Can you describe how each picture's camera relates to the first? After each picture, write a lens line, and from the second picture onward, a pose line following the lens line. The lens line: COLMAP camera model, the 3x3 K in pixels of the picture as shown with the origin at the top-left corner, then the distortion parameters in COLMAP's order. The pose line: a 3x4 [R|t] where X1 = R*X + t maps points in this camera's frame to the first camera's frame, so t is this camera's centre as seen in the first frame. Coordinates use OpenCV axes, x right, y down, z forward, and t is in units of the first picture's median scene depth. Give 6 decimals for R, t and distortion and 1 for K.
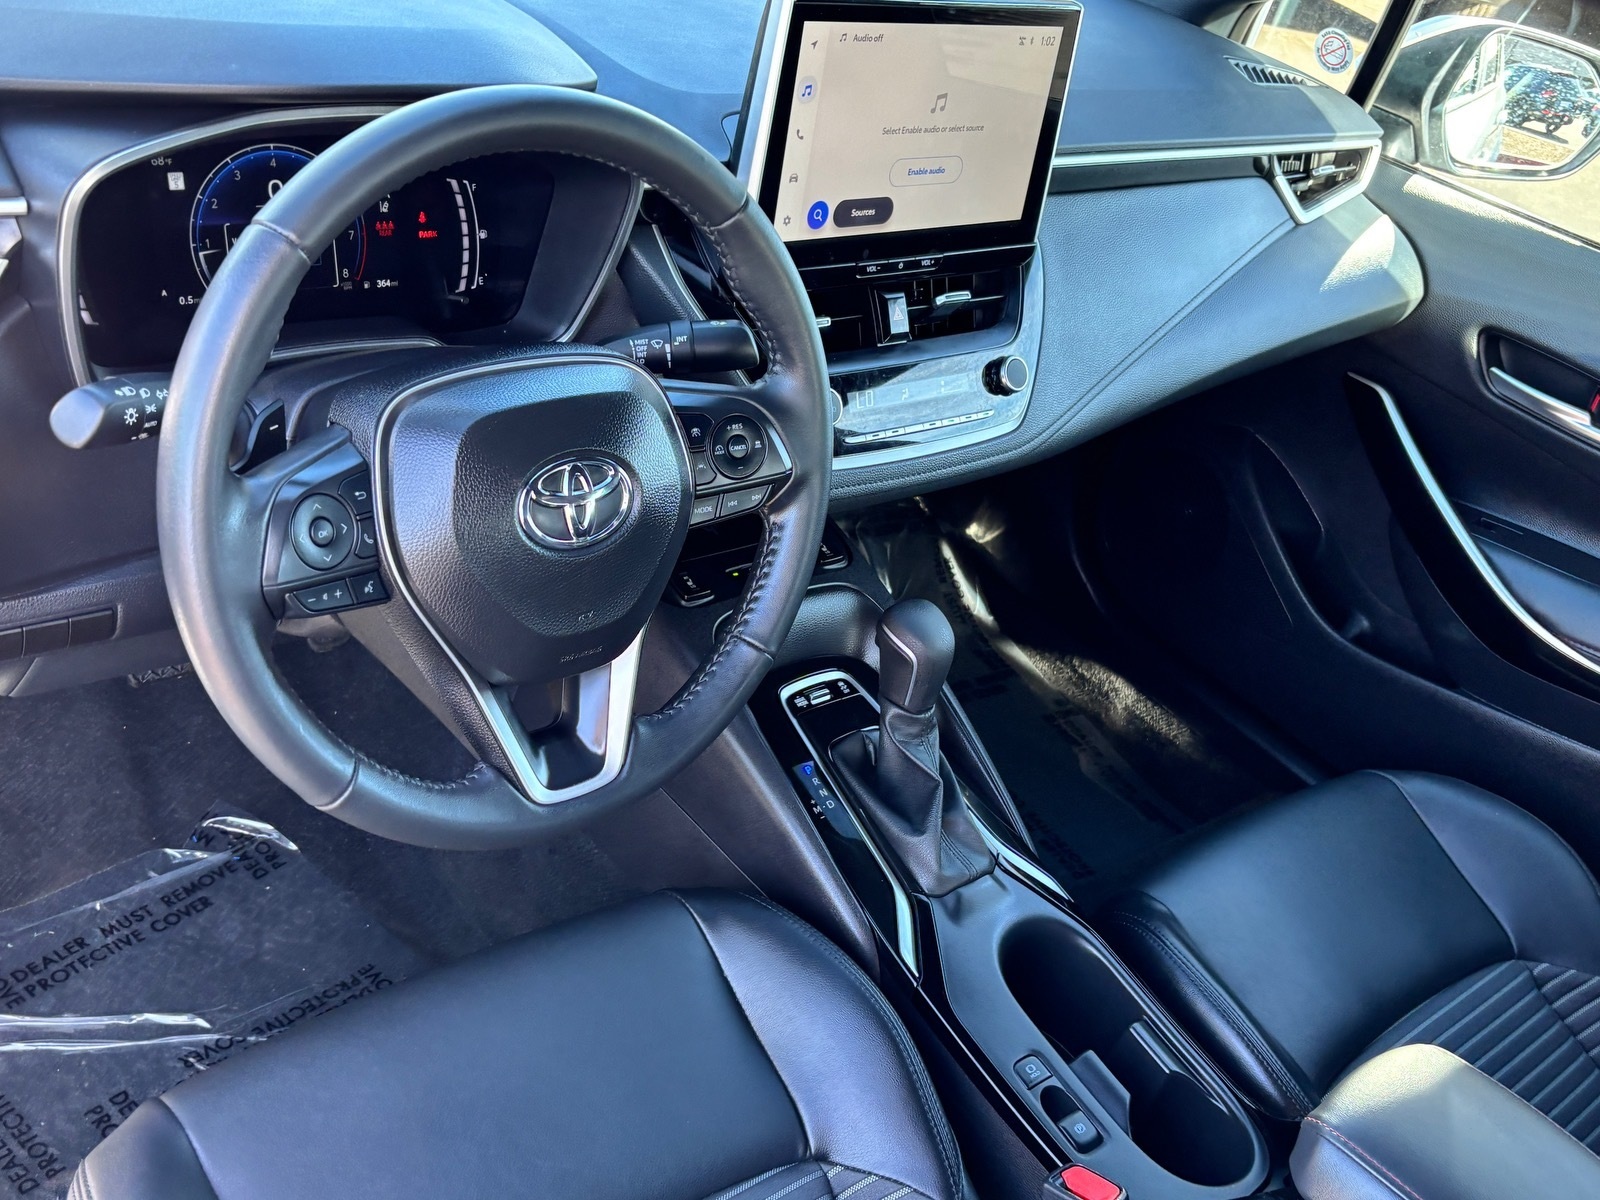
lens RADIAL K [[1605.5, 0, 802.7], [0, 1605.5, 603.5], [0, 0, 1]] dist [0.136194, -0.372467]
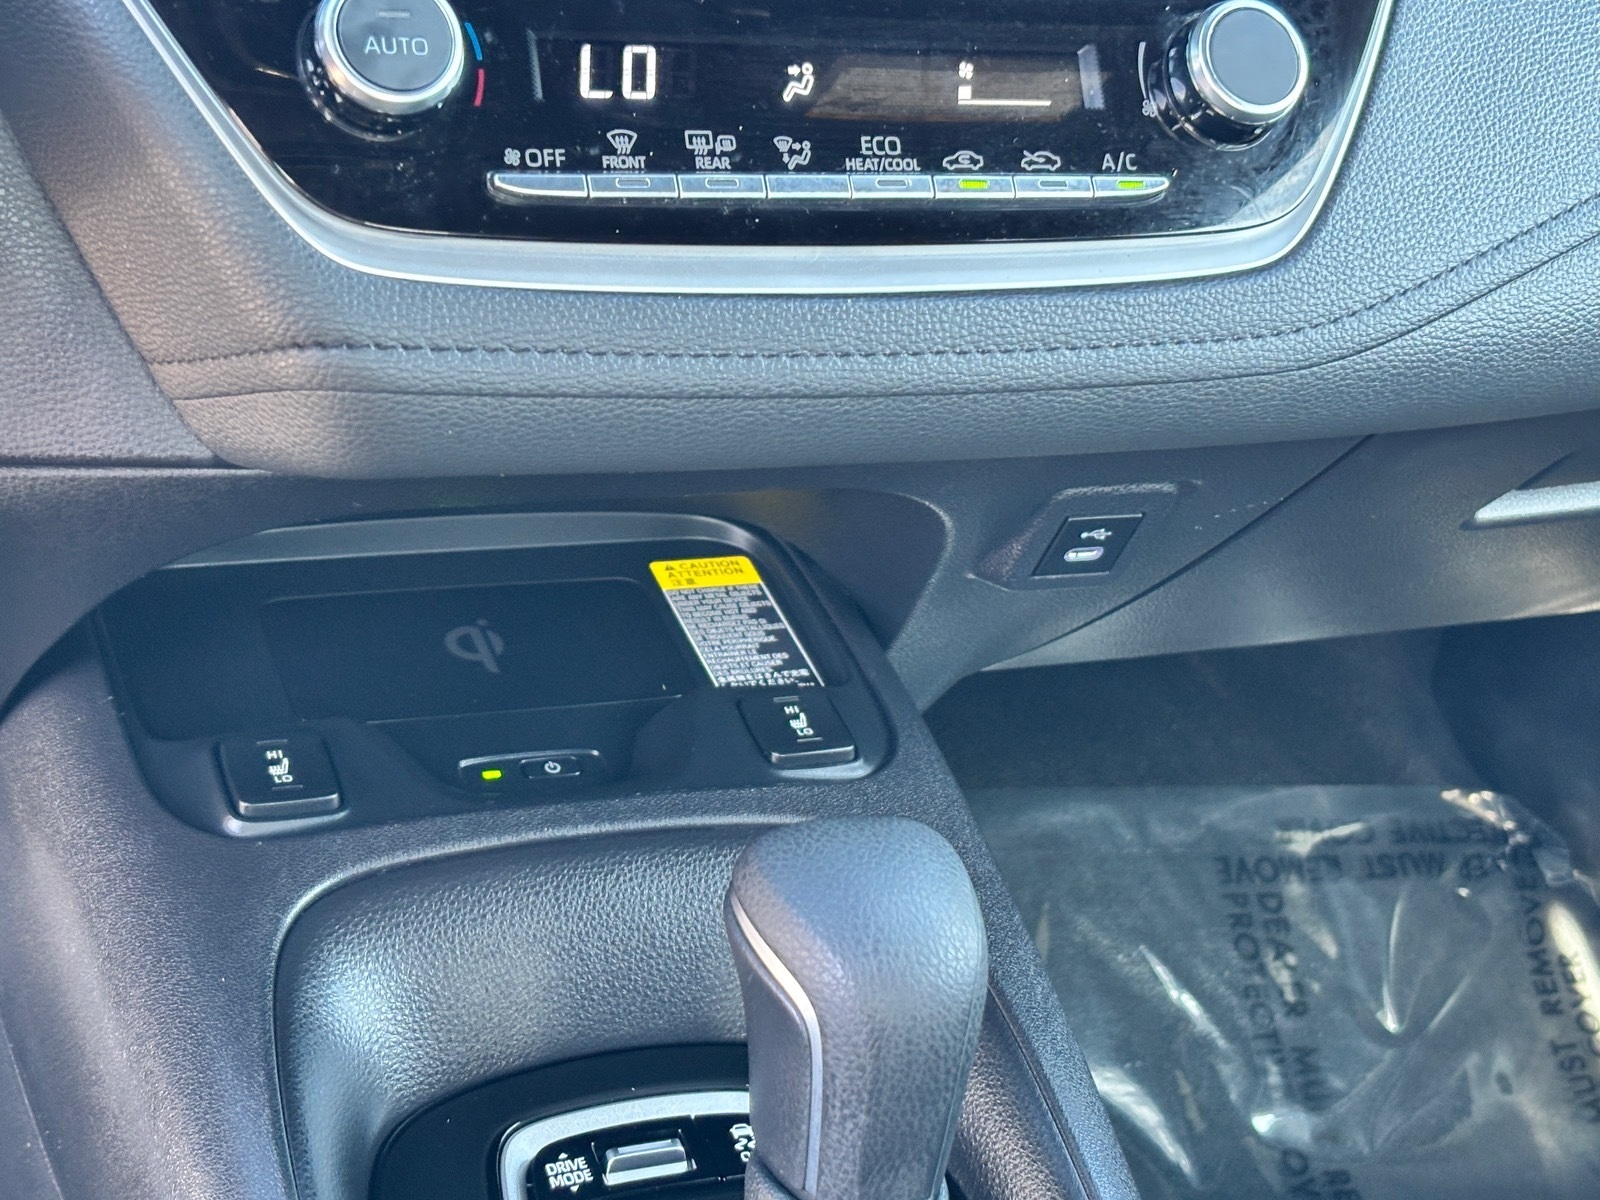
lens RADIAL K [[2633.7, 0, 800.0], [0, 2633.7, 600.0], [0, 0, 1]] dist [0.140154, -0.068235]
pose [[0.946573, 0.009461, -0.322351, 0.228036], [-0.077649, 0.976848, -0.199344, 0.059190], [0.313002, 0.213724, 0.925393, 0.599130]]
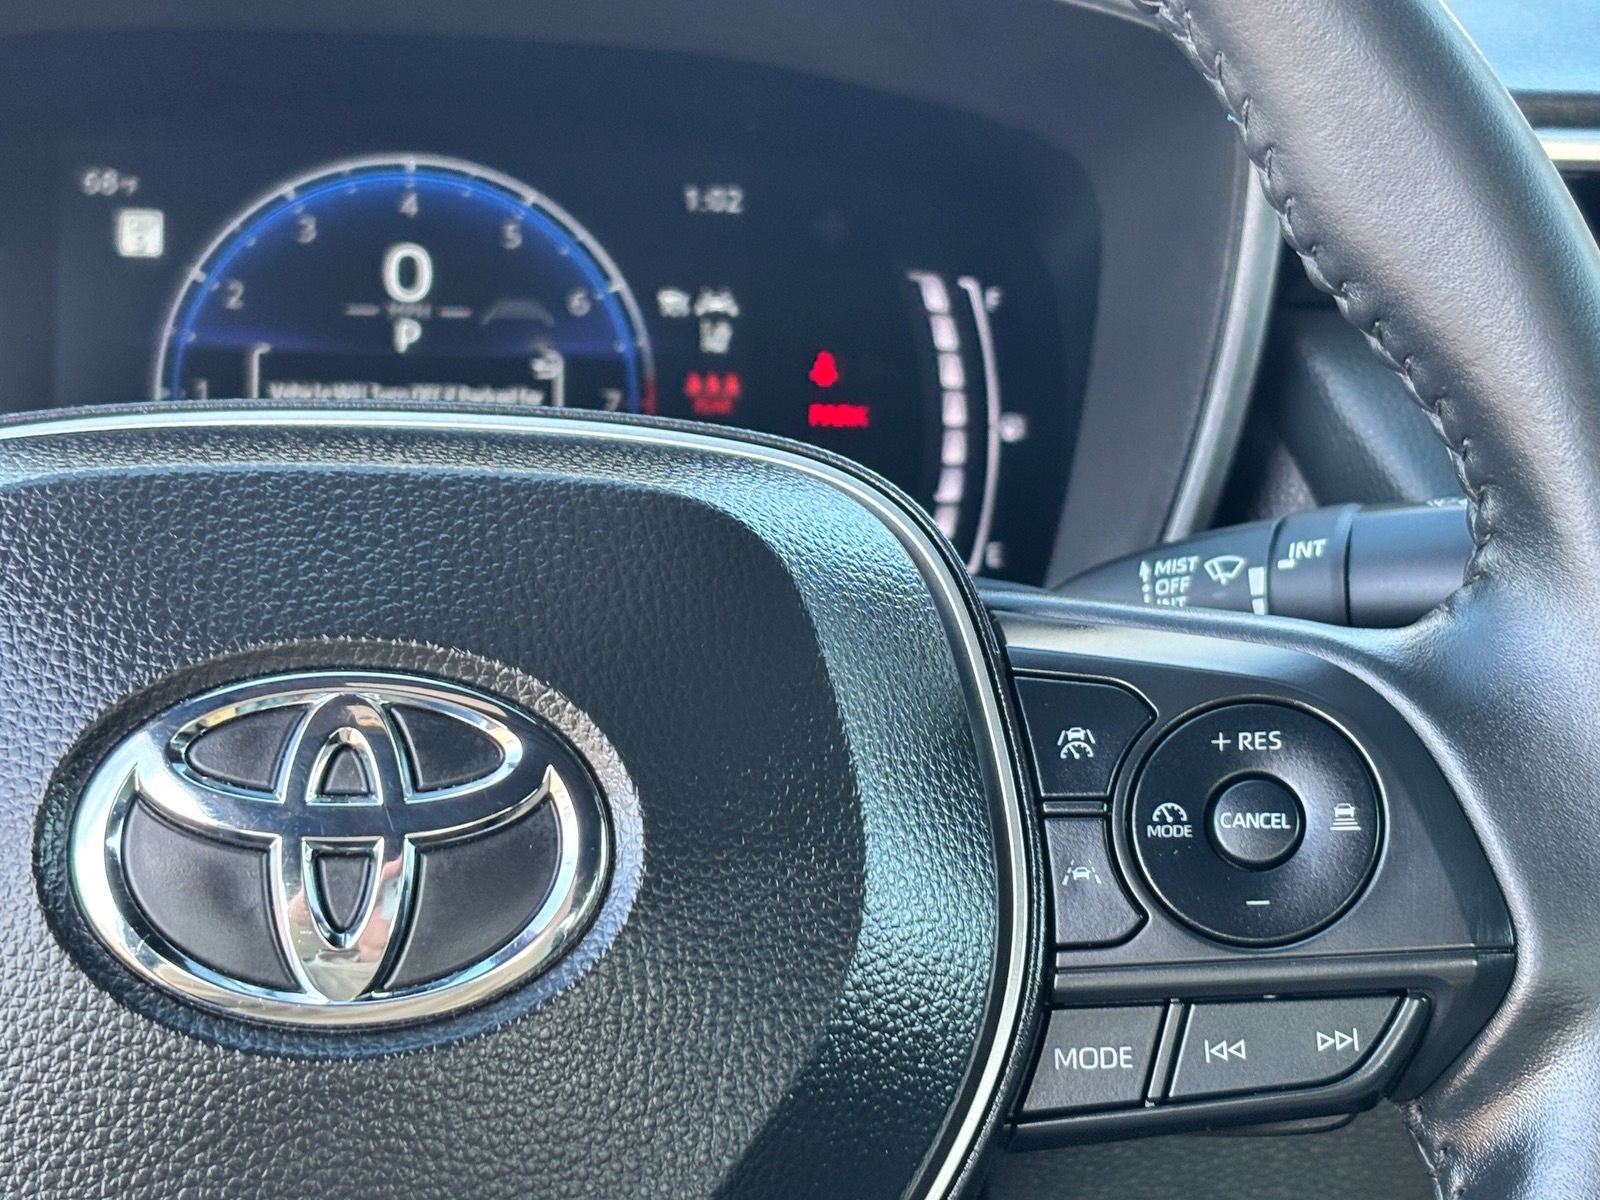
lens RADIAL K [[2994.3, 0, 873.8], [0, 2994.3, 603.6], [0, 0, 1]] dist [0.183713, -0.191013]
pose [[0.817486, -0.056981, -0.573123, 0.146873], [-0.175819, 0.922905, -0.342540, 0.035615], [0.548456, 0.380787, 0.744444, 0.498018]]
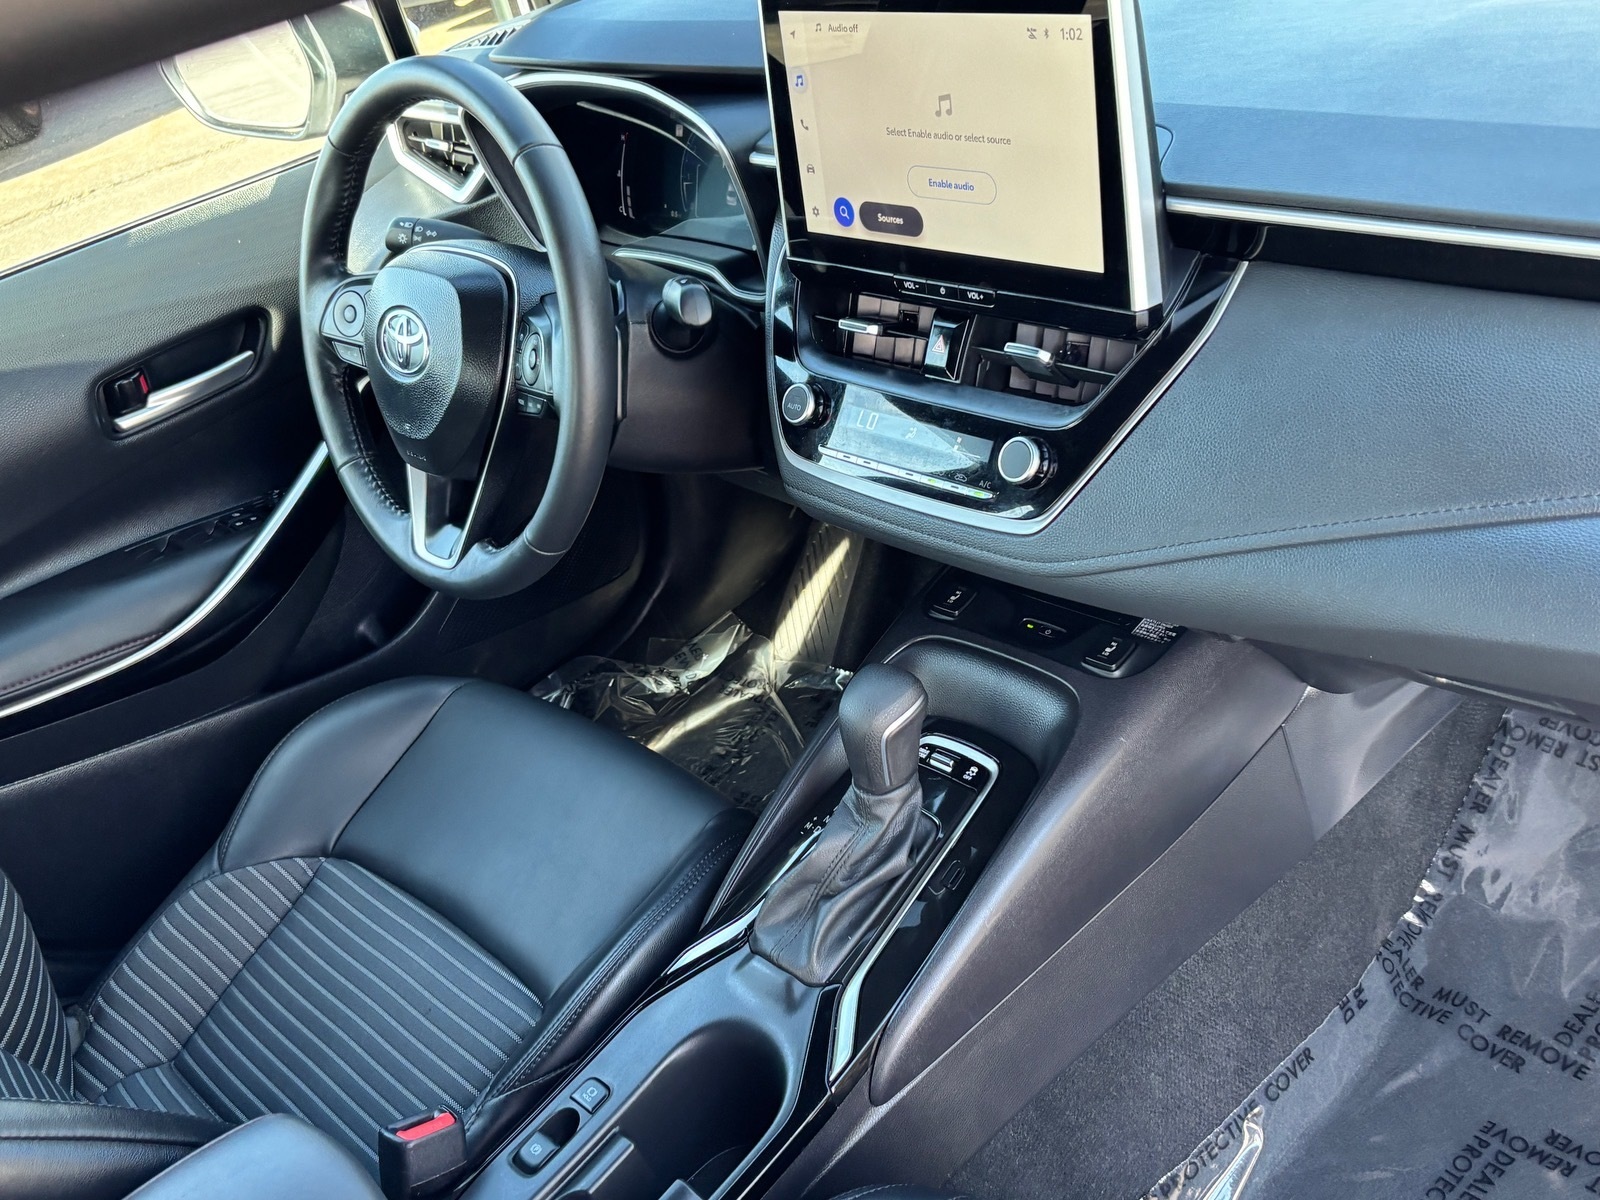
lens RADIAL K [[1676.4, 0, 779.5], [0, 1676.4, 604.3], [0, 0, 1]] dist [0.170372, -0.522690]
pose [[0.007859, 0.311230, -0.950302, 1.001871], [-0.346702, 0.892232, 0.289344, -0.298510], [0.937942, 0.327198, 0.114916, 0.890567]]
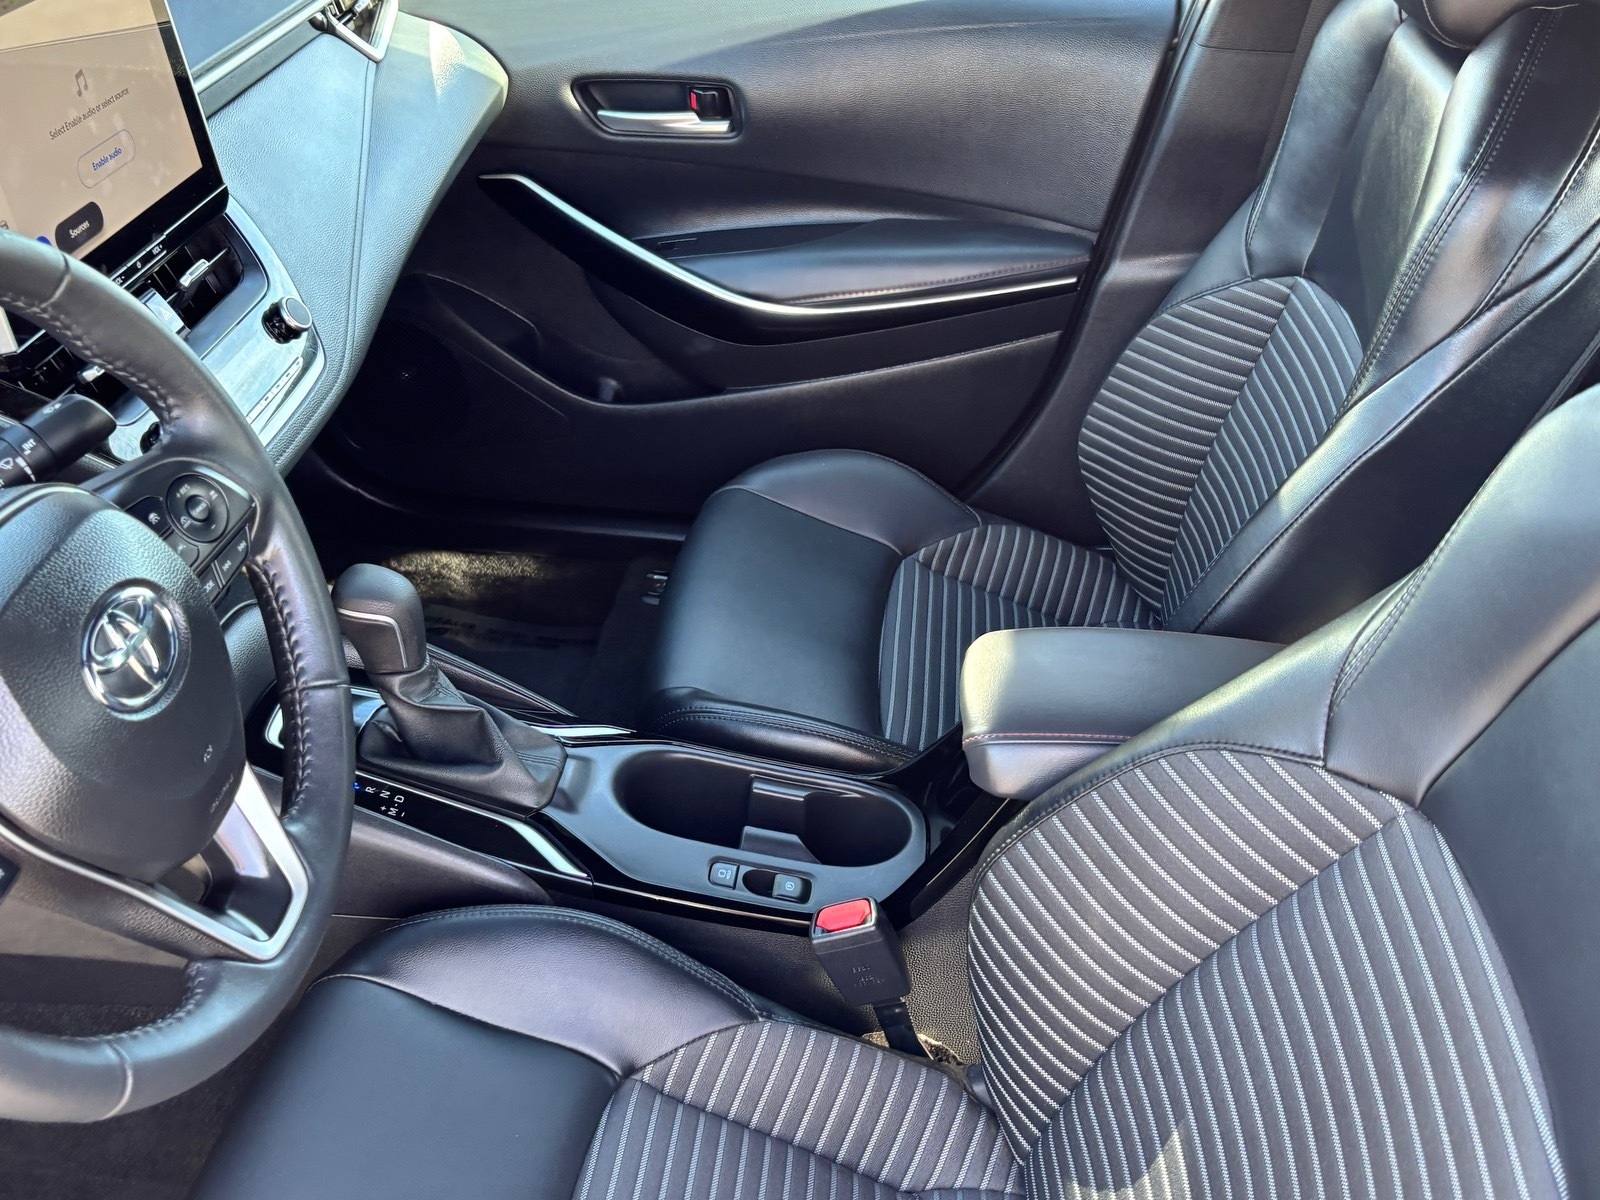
lens RADIAL K [[1605.5, 0, 802.7], [0, 1605.5, 603.5], [0, 0, 1]] dist [0.136194, -0.372467]
pose [[0.696860, -0.553601, 0.455974, -0.203680], [0.508512, 0.829712, 0.230204, -0.075208], [-0.505768, 0.071448, 0.859706, 0.053541]]
